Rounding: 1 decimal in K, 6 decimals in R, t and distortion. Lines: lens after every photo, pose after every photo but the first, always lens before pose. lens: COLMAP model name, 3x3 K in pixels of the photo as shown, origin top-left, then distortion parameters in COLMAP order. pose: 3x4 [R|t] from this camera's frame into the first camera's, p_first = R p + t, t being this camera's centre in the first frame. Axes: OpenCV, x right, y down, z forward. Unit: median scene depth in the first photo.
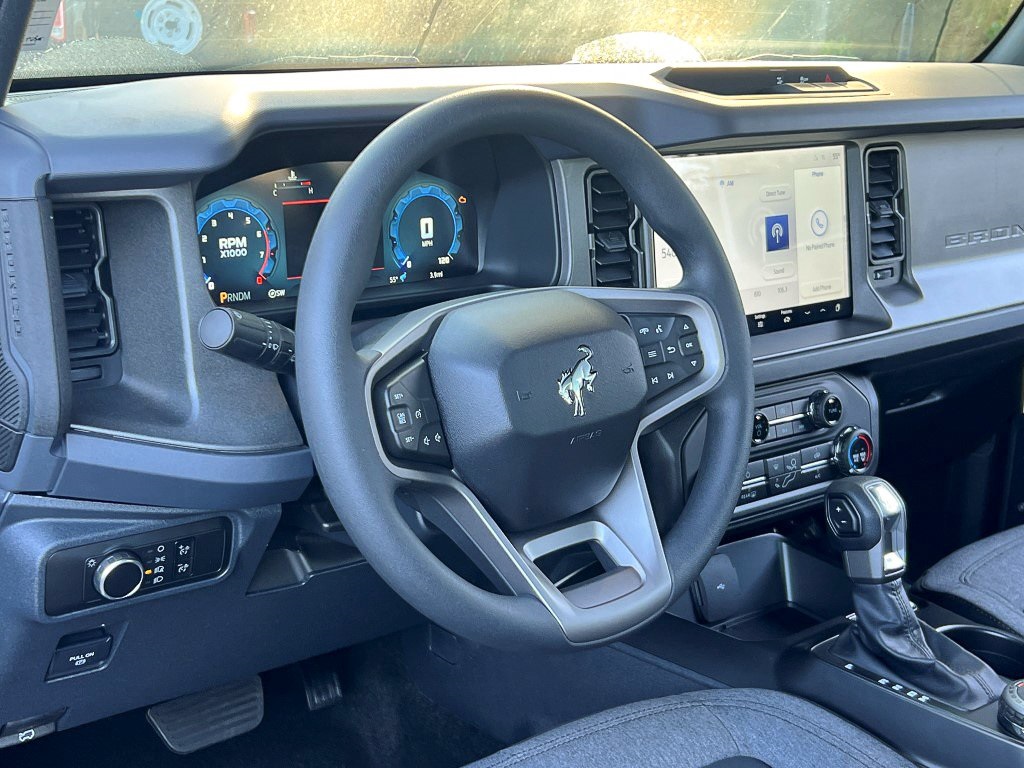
lens RADIAL K [[1384.8, 0, 510.6], [0, 1384.8, 378.6], [0, 0, 1]] dist [0.173105, 0.000000]
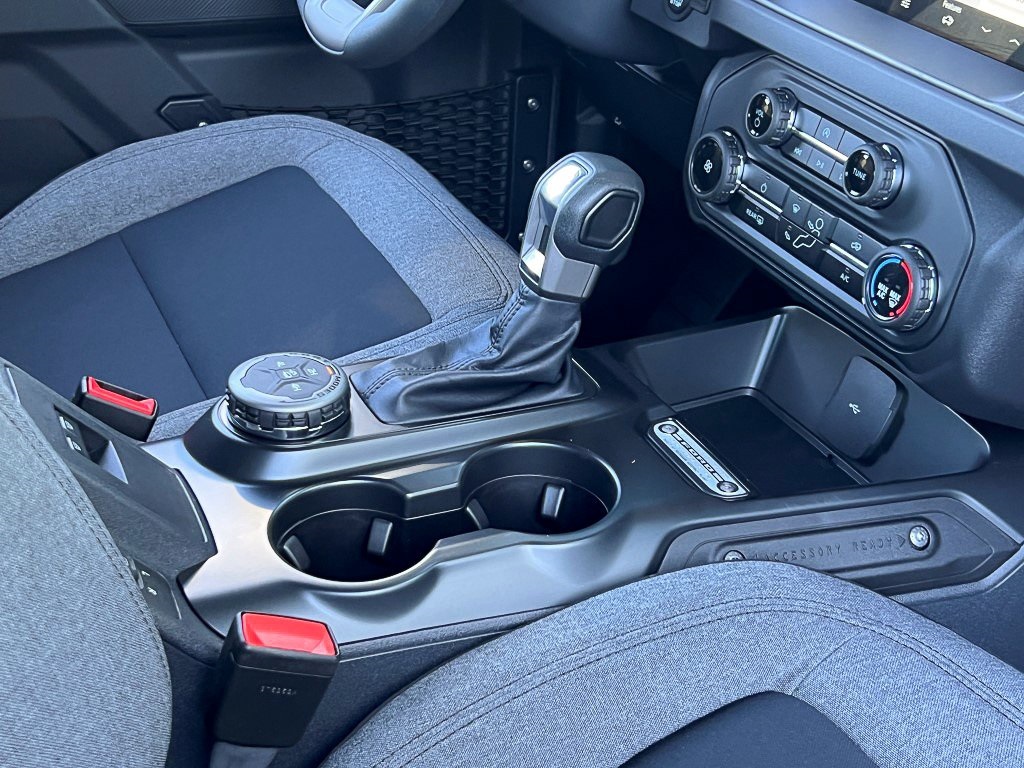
lens RADIAL K [[1420.9, 0, 492.8], [0, 1420.9, 418.4], [0, 0, 1]] dist [0.045235, 0.000000]
pose [[-0.262157, 0.454184, -0.851464, 0.836128], [-0.307696, 0.796930, 0.519832, -0.161879], [0.914657, 0.398269, -0.069171, 0.942185]]
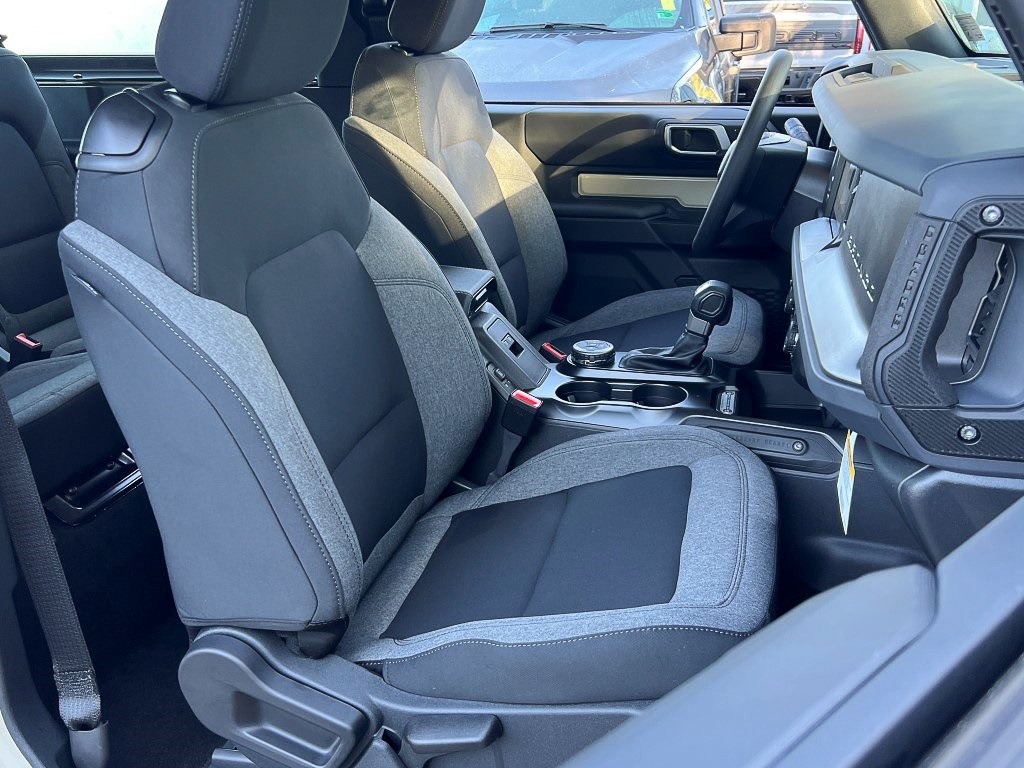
lens RADIAL K [[942.9, 0, 513.0], [0, 942.9, 385.1], [0, 0, 1]] dist [0.006312, 0.000000]
pose [[-0.802858, 0.207910, -0.558741, 1.069779], [-0.154560, 0.832585, 0.531896, -0.397235], [0.575786, 0.513396, -0.636313, 1.545857]]
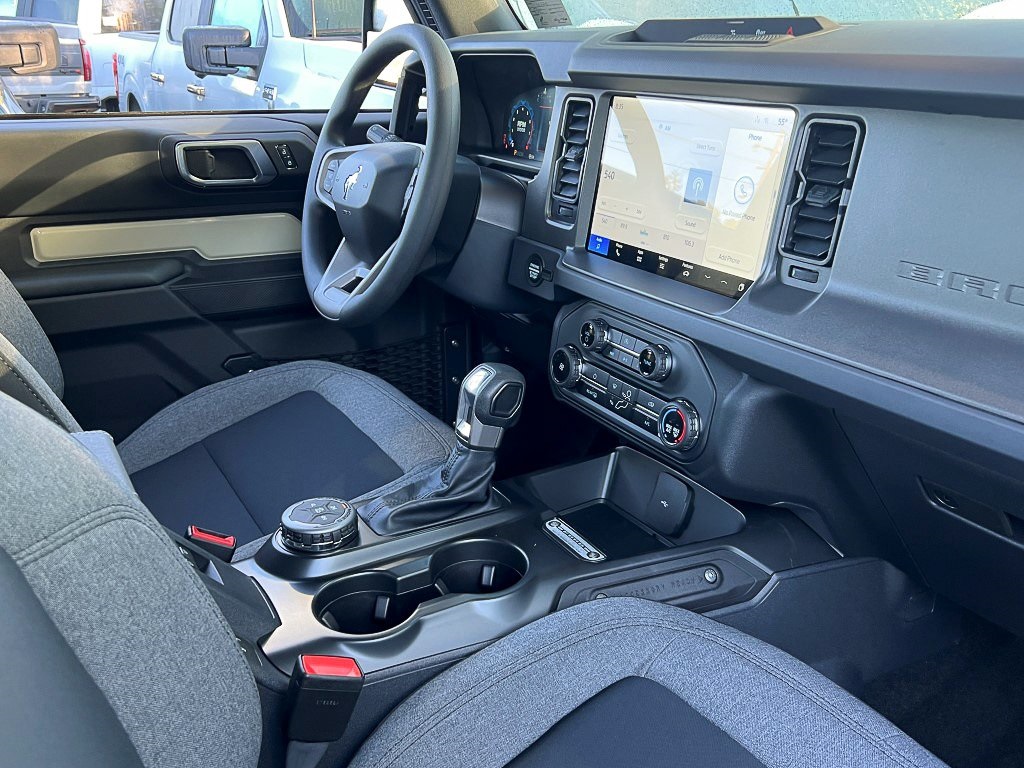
lens RADIAL K [[934.2, 0, 505.5], [0, 934.2, 382.1], [0, 0, 1]] dist [0.022022, 0.000000]
pose [[-0.163946, 0.308938, -0.936845, 0.897152], [-0.265775, 0.900745, 0.343544, -0.172718], [0.949992, 0.305313, -0.065566, 0.951764]]
